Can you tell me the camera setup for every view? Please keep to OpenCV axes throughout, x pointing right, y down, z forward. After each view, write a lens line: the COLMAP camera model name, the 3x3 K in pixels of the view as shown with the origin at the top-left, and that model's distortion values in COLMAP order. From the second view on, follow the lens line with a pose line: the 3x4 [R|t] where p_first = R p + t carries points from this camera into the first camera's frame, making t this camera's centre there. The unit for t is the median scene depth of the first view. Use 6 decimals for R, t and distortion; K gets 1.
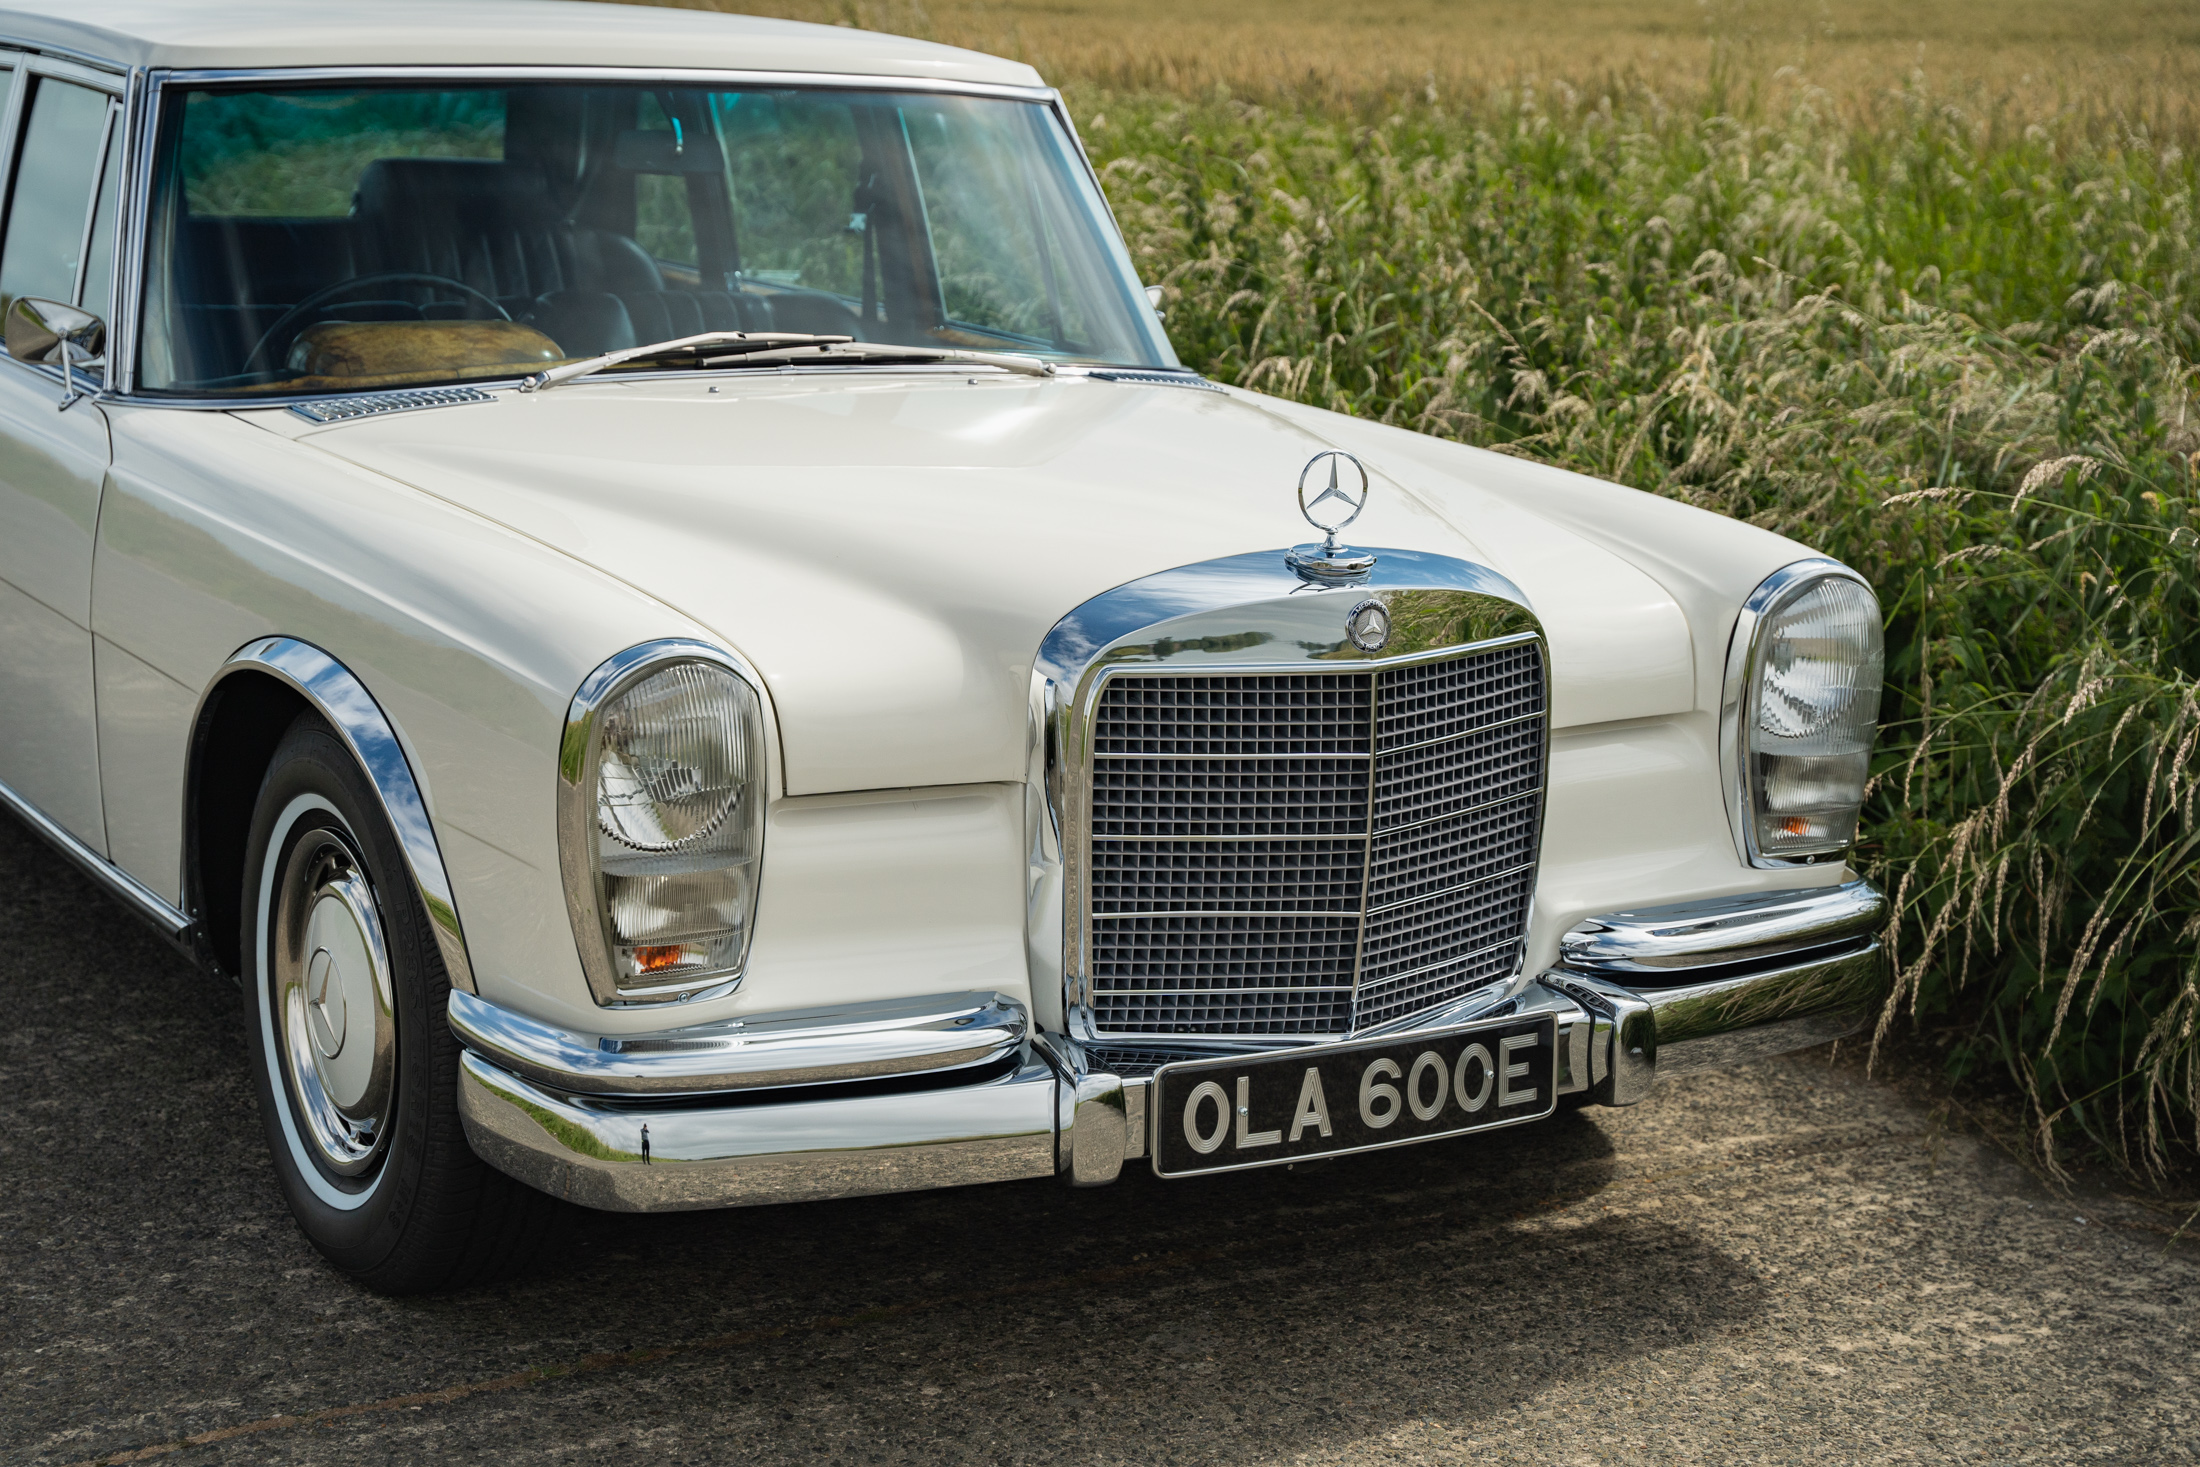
lens RADIAL K [[3724.1, 0, 1108.9], [0, 3724.1, 751.3], [0, 0, 1]] dist [0.187966, 0.000000]
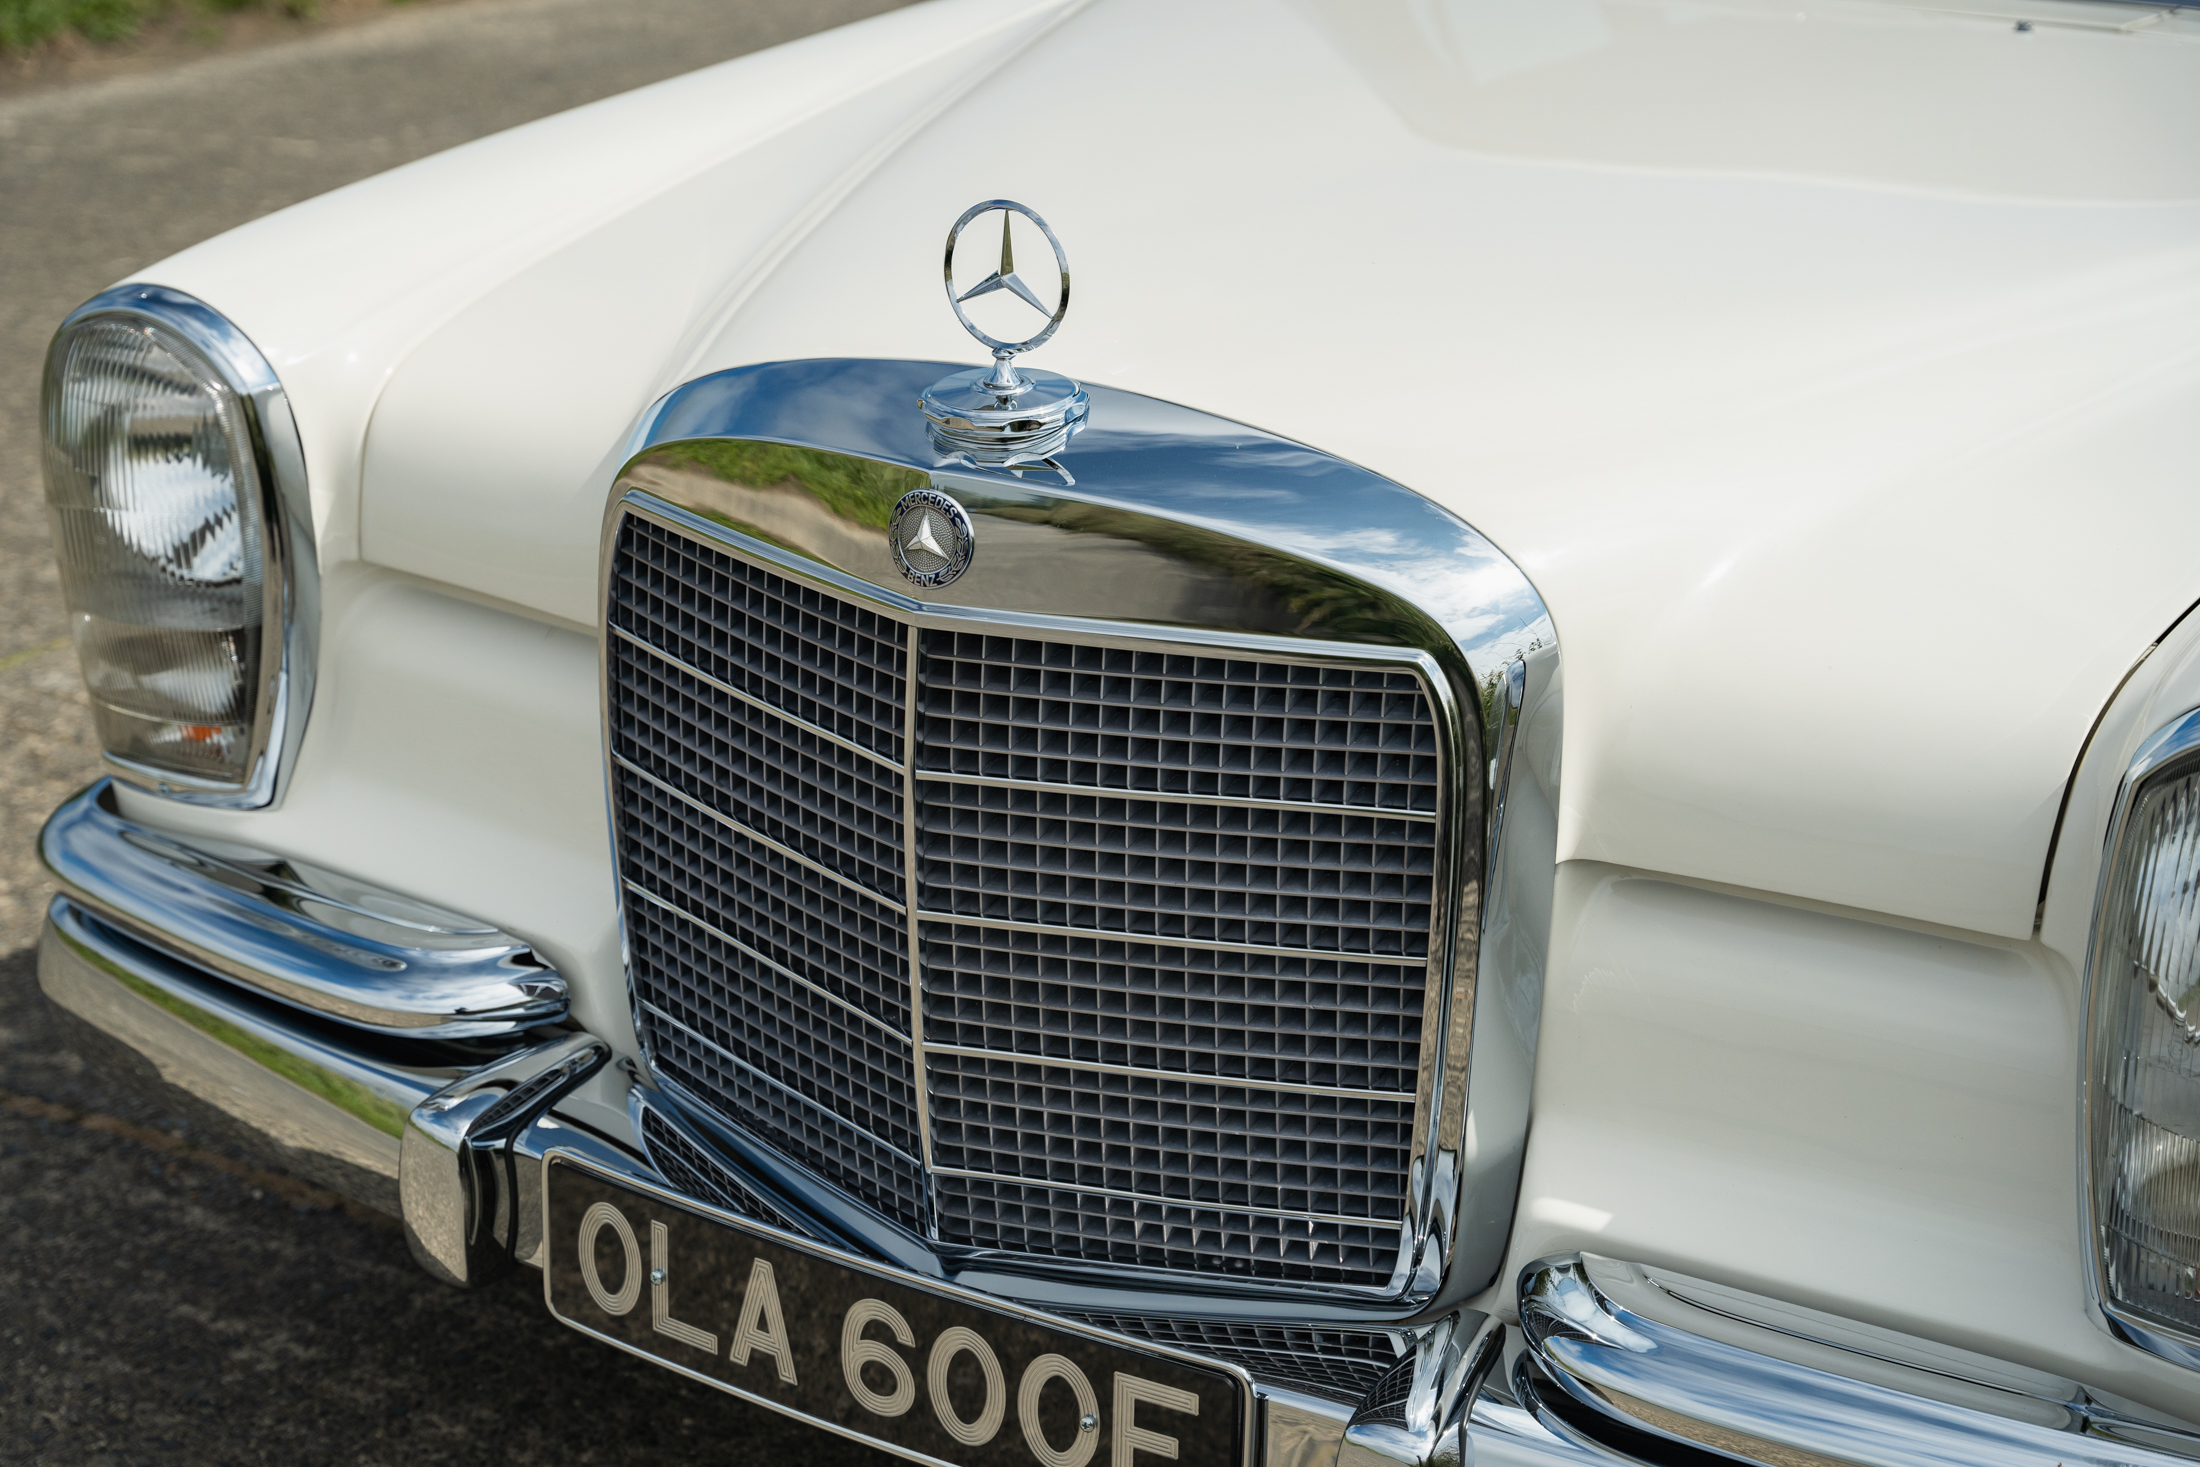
lens RADIAL K [[3690.7, 0, 1074.6], [0, 3690.7, 779.0], [0, 0, 1]] dist [0.194489, 0.000000]
pose [[0.461127, 0.299067, -0.835417, 0.524218], [-0.178189, 0.953522, 0.242992, -0.131086], [0.869259, 0.036812, 0.492985, 0.747845]]
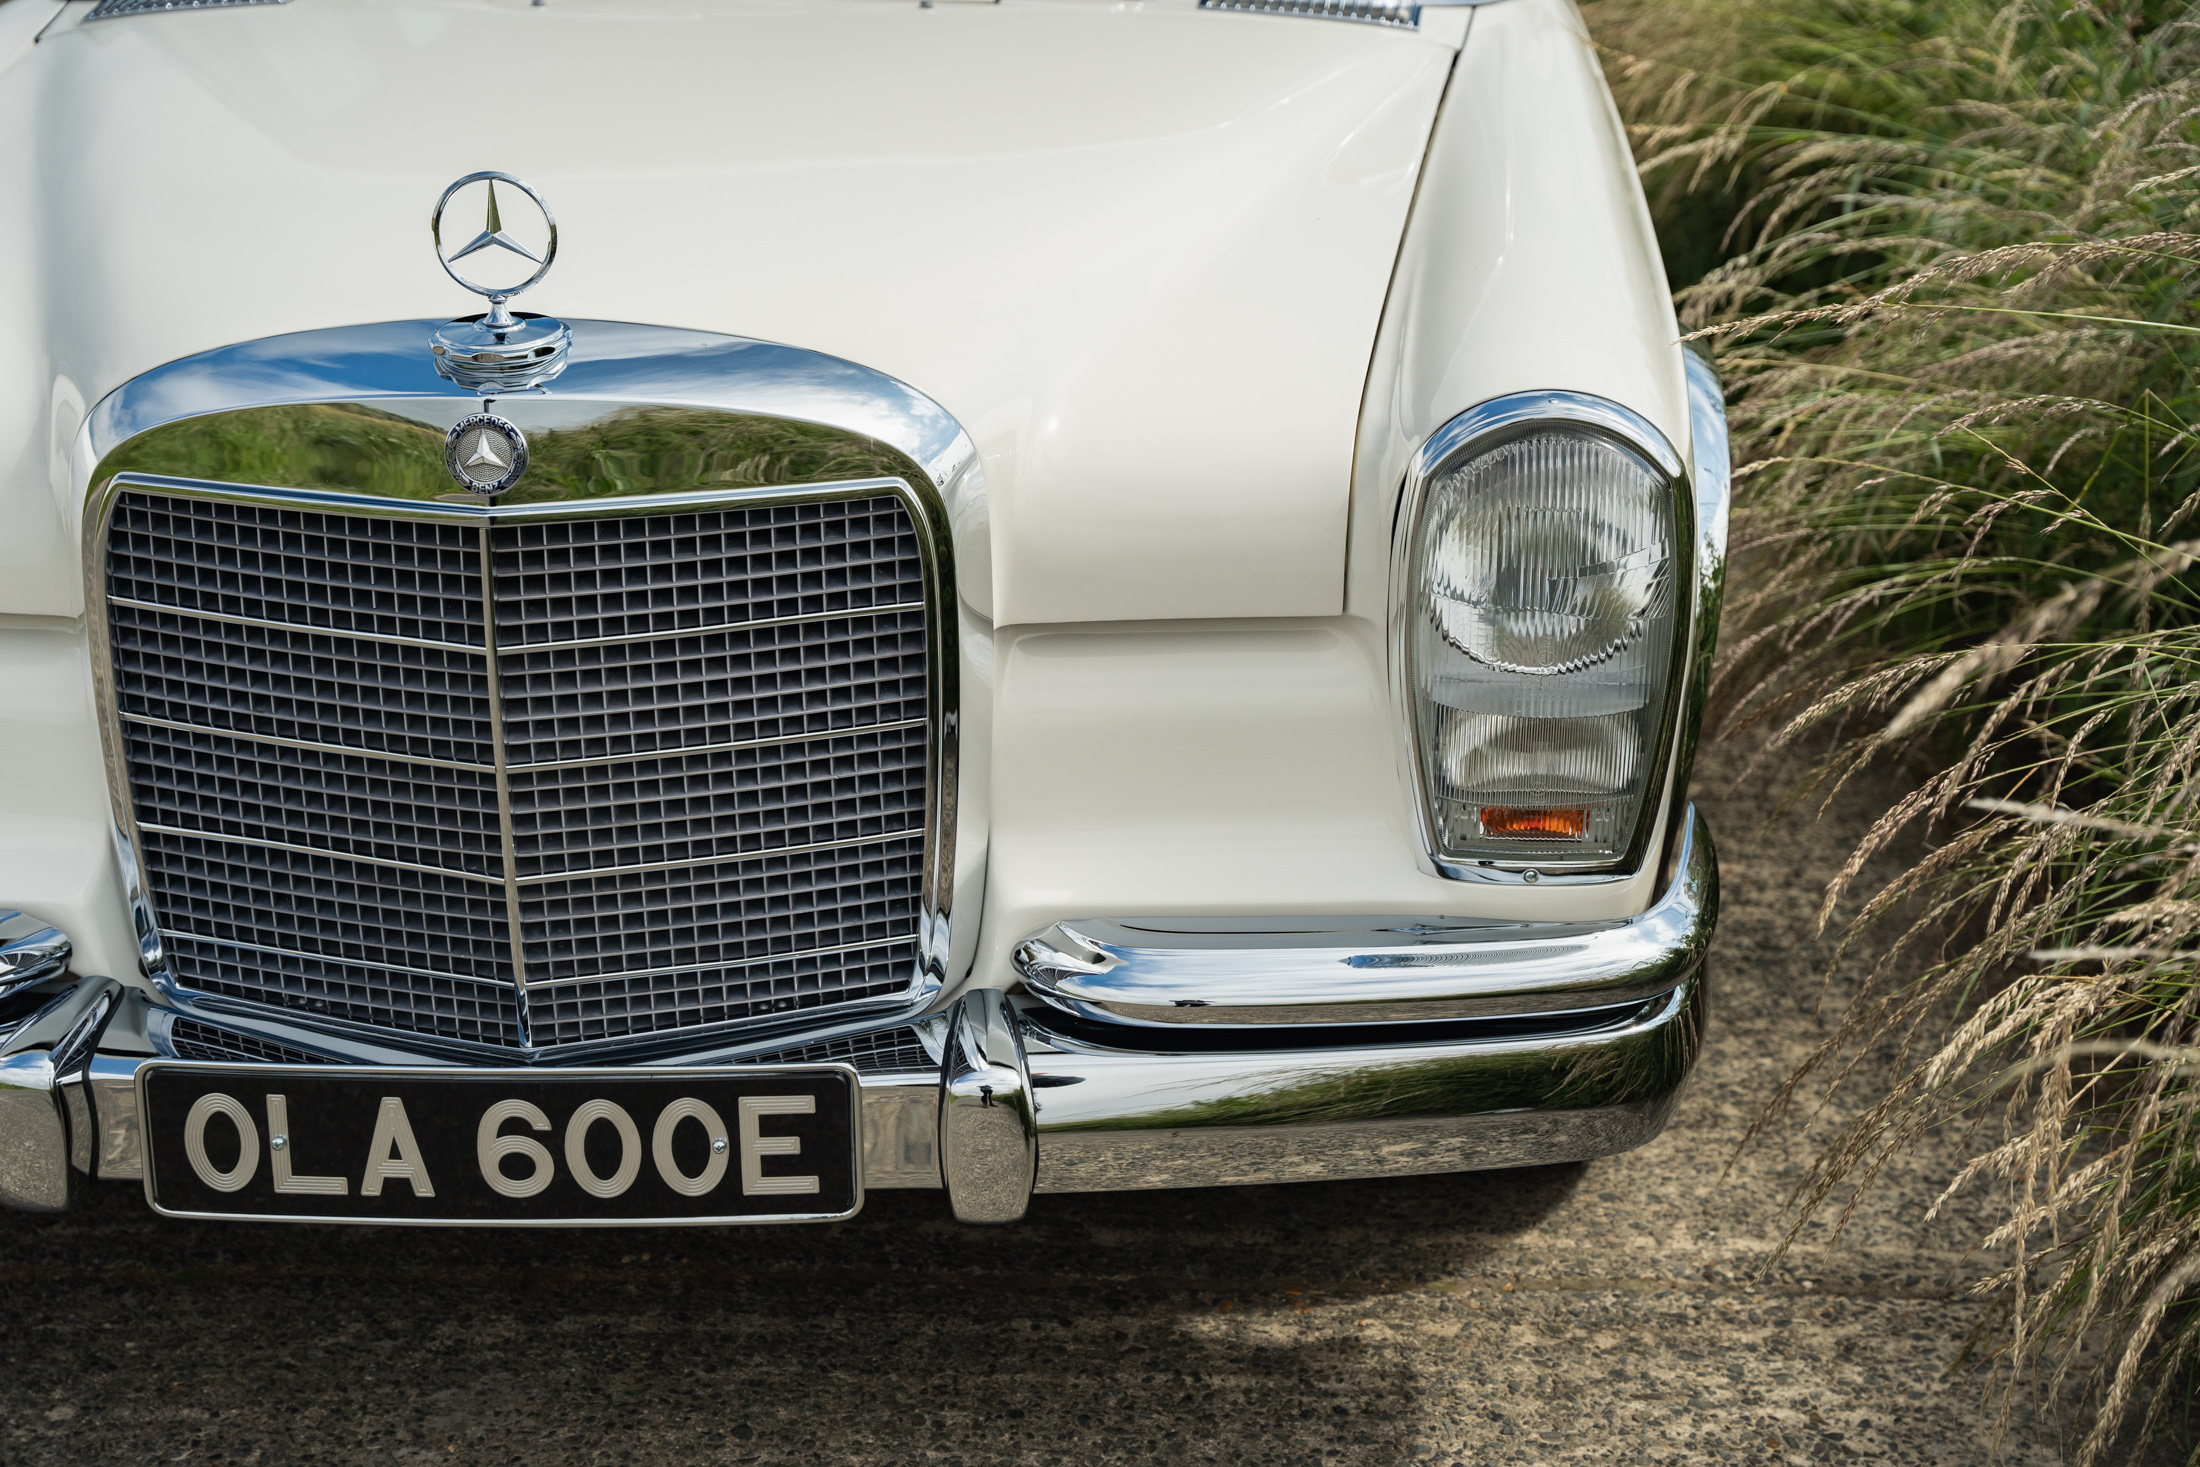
lens RADIAL K [[3724.1, 0, 1090.9], [0, 3724.1, 750.6], [0, 0, 1]] dist [0.187966, 0.000000]
pose [[0.834682, 0.152378, -0.529233, 0.502688], [-0.077753, 0.983941, 0.160670, -0.094261], [0.545217, -0.092959, 0.833125, 0.503141]]
